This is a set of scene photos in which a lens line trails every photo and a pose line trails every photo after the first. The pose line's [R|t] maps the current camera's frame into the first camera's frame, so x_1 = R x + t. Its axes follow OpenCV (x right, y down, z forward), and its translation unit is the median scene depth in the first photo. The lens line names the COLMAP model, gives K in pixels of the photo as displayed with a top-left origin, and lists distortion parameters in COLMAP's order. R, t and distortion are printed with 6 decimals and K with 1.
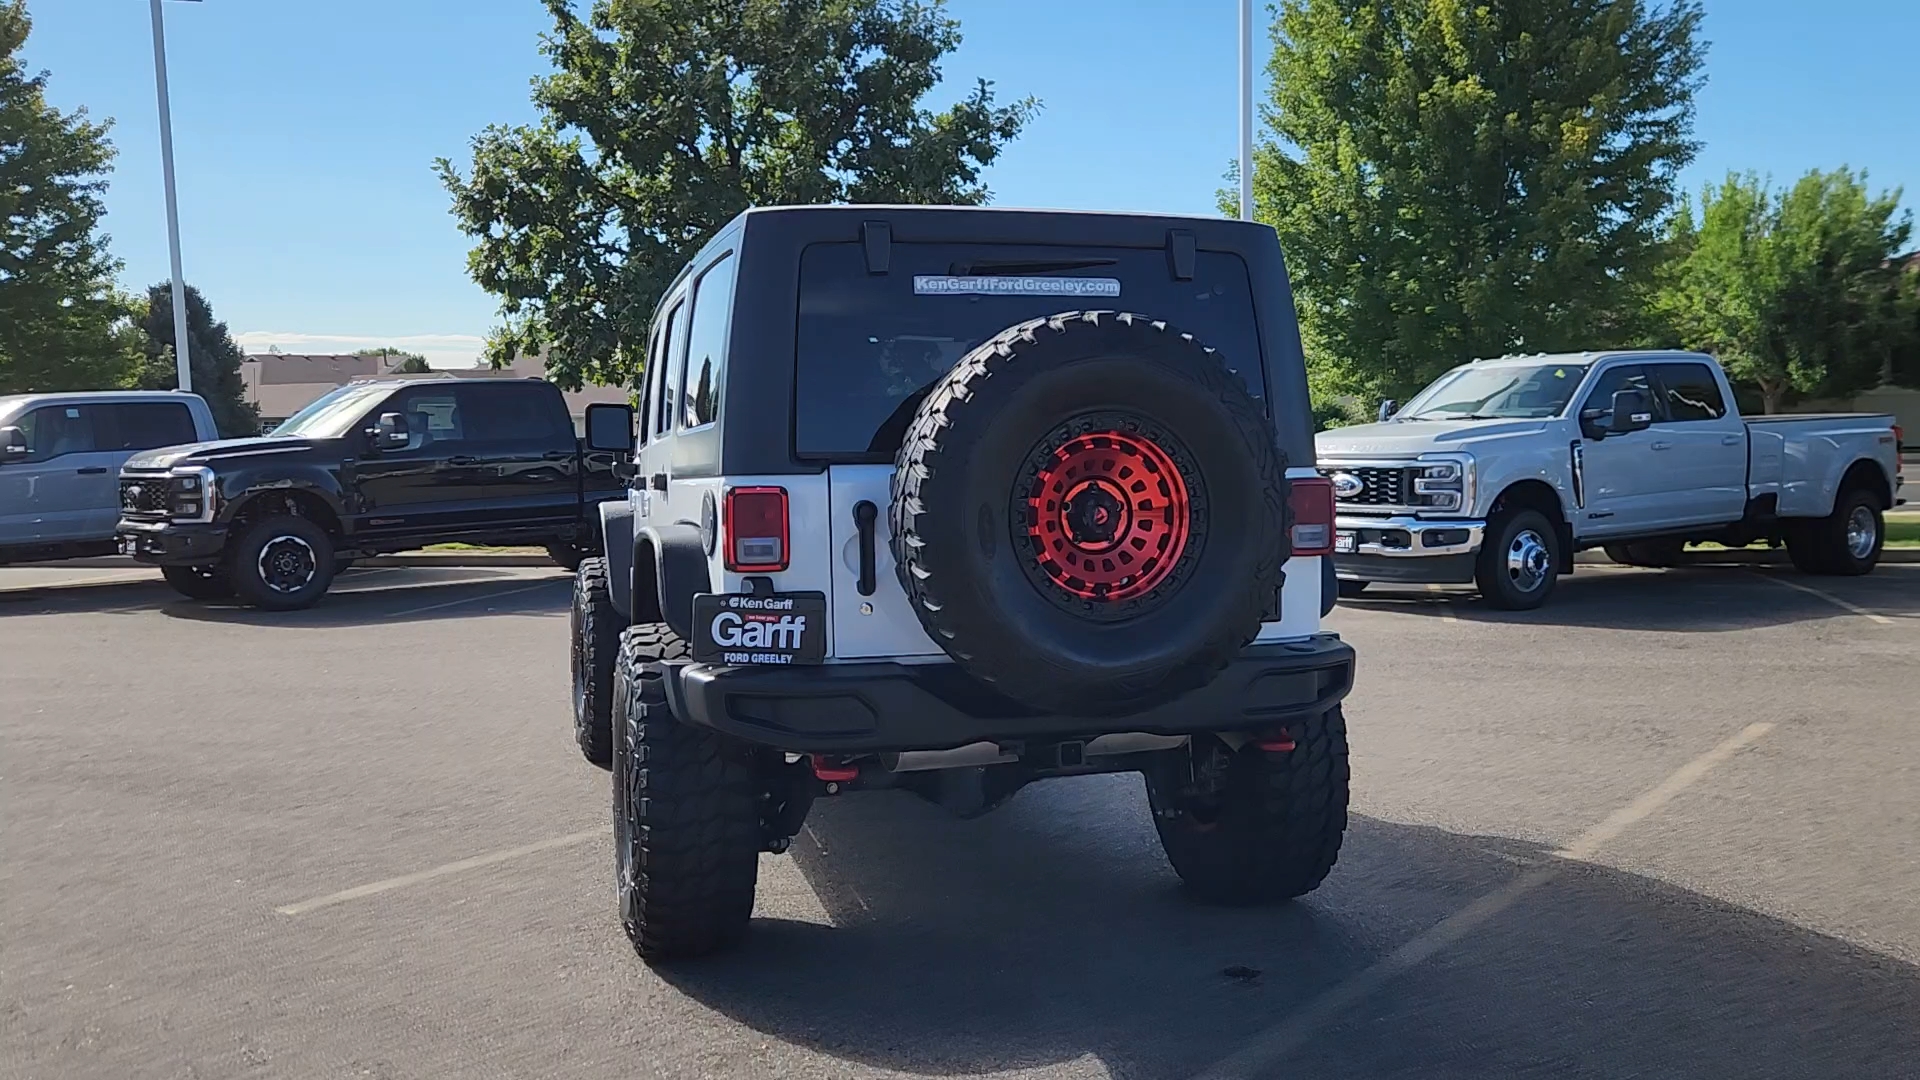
lens RADIAL K [[1619.4, 0, 949.8], [0, 1619.4, 545.3], [0, 0, 1]] dist [0.042037, -0.038496]
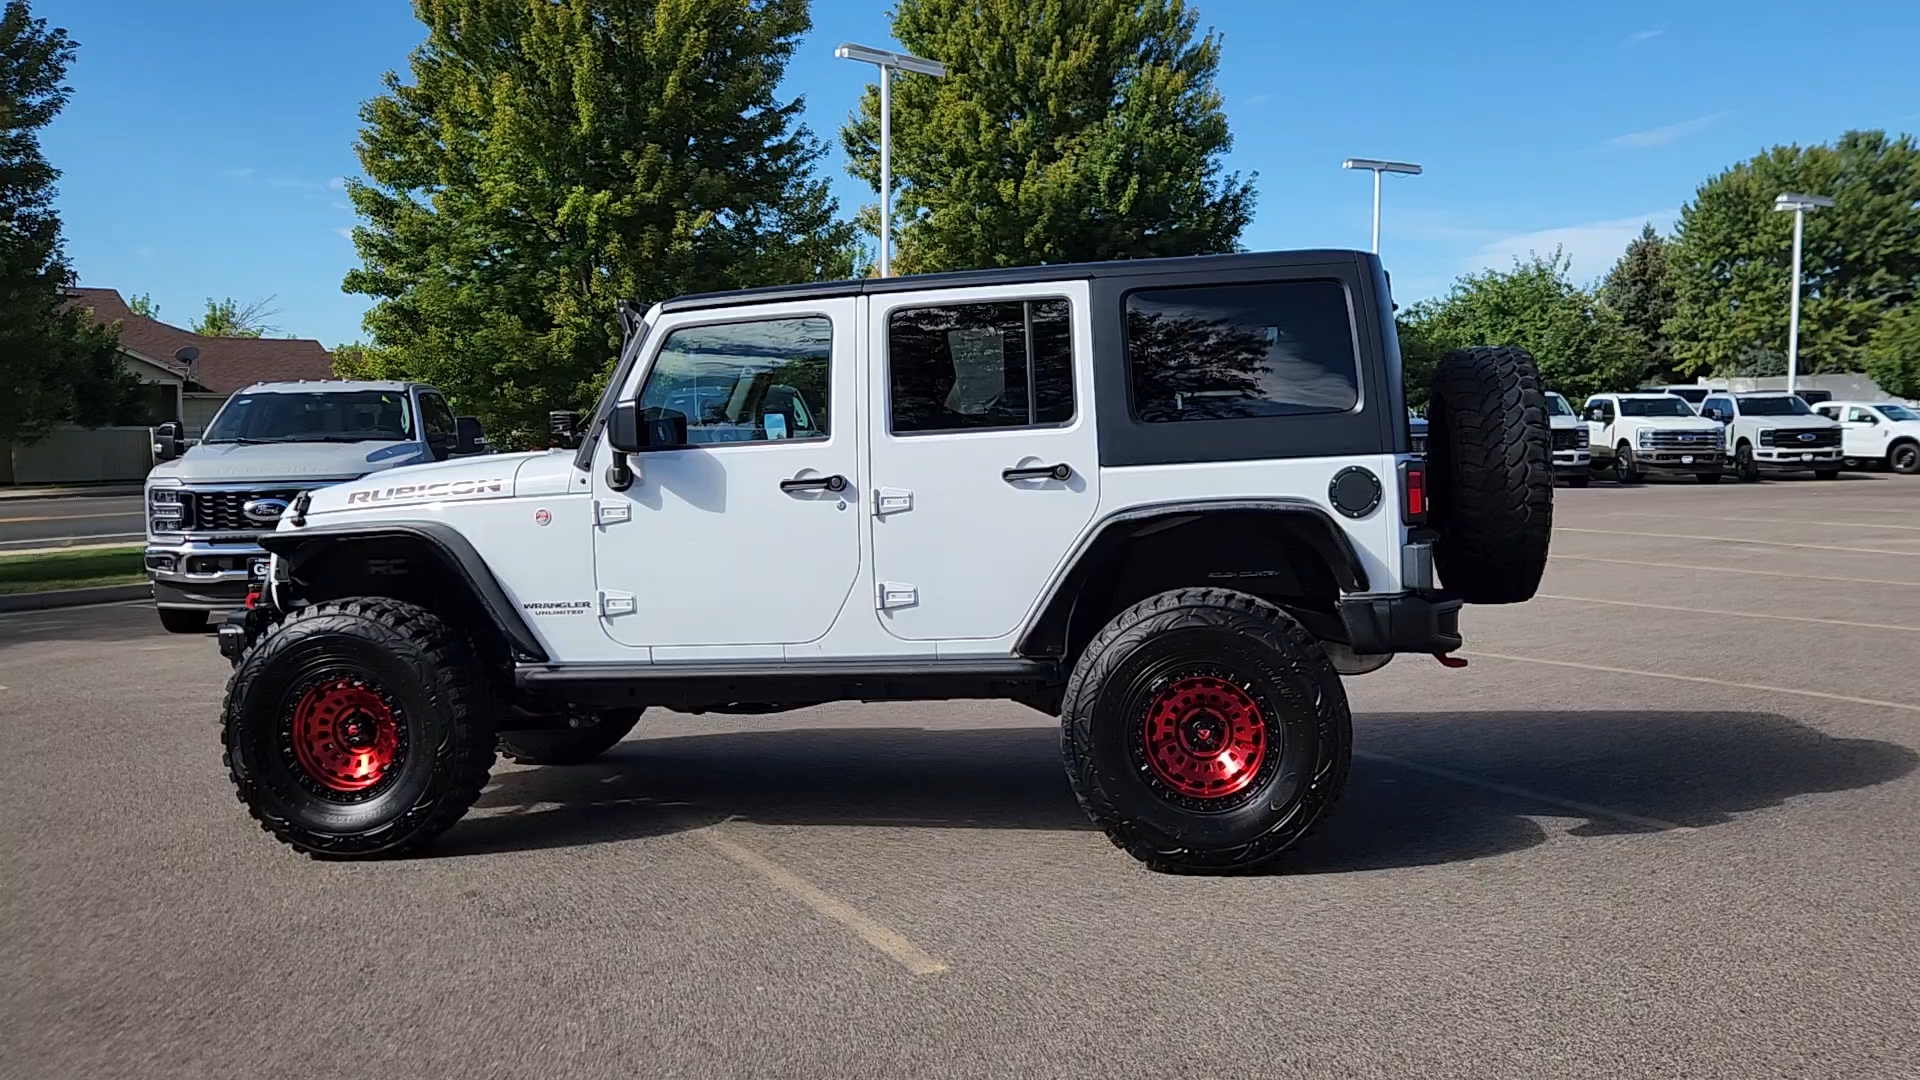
lens RADIAL K [[1619.4, 0, 941.3], [0, 1619.4, 550.6], [0, 0, 1]] dist [0.042037, -0.038496]
pose [[0.426521, -0.056849, 0.902689, -0.370967], [0.076181, 0.996734, 0.026775, -0.006901], [-0.901264, 0.057348, 0.429459, 0.192142]]
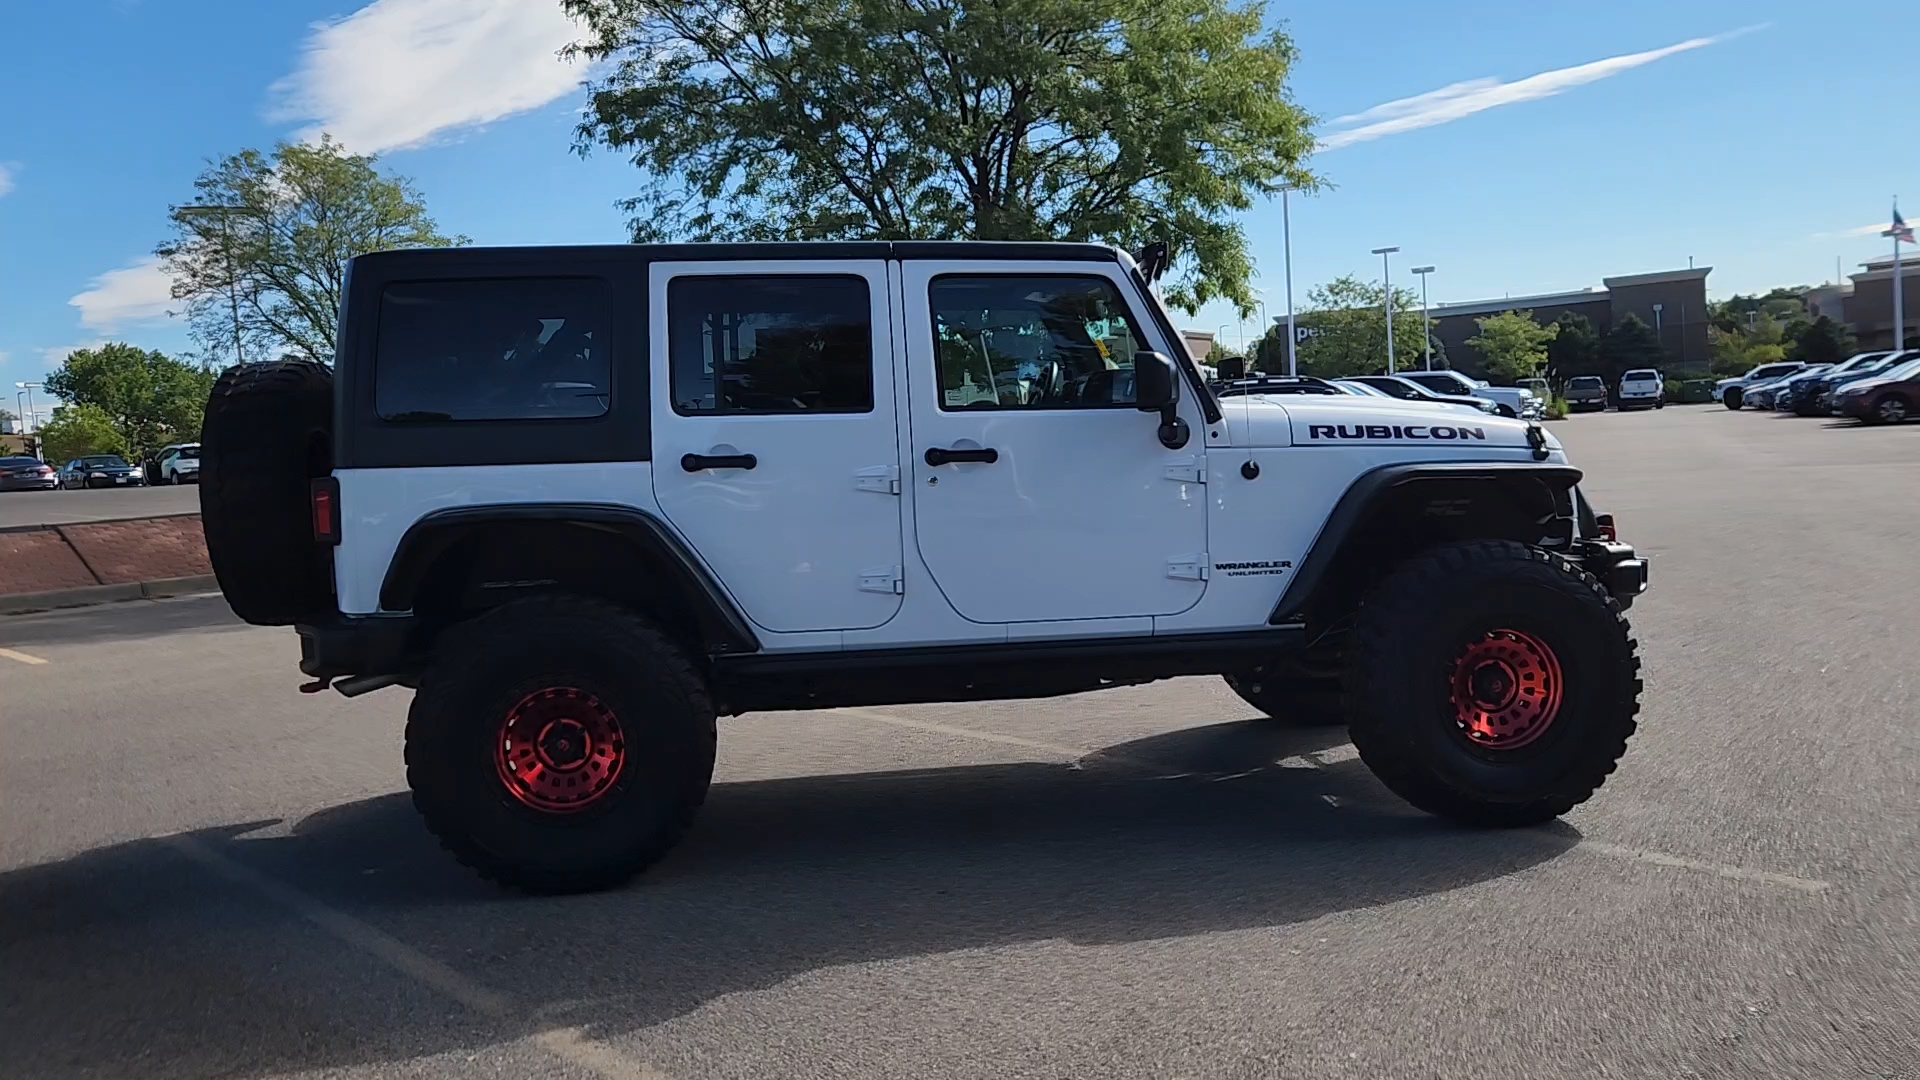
lens RADIAL K [[1619.4, 0, 951.5], [0, 1619.4, 553.8], [0, 0, 1]] dist [0.042037, -0.038496]
pose [[-0.171222, 0.109831, -0.979091, 0.352924], [-0.009815, 0.993527, 0.113167, -0.033808], [0.985184, 0.028986, -0.169036, 0.445785]]
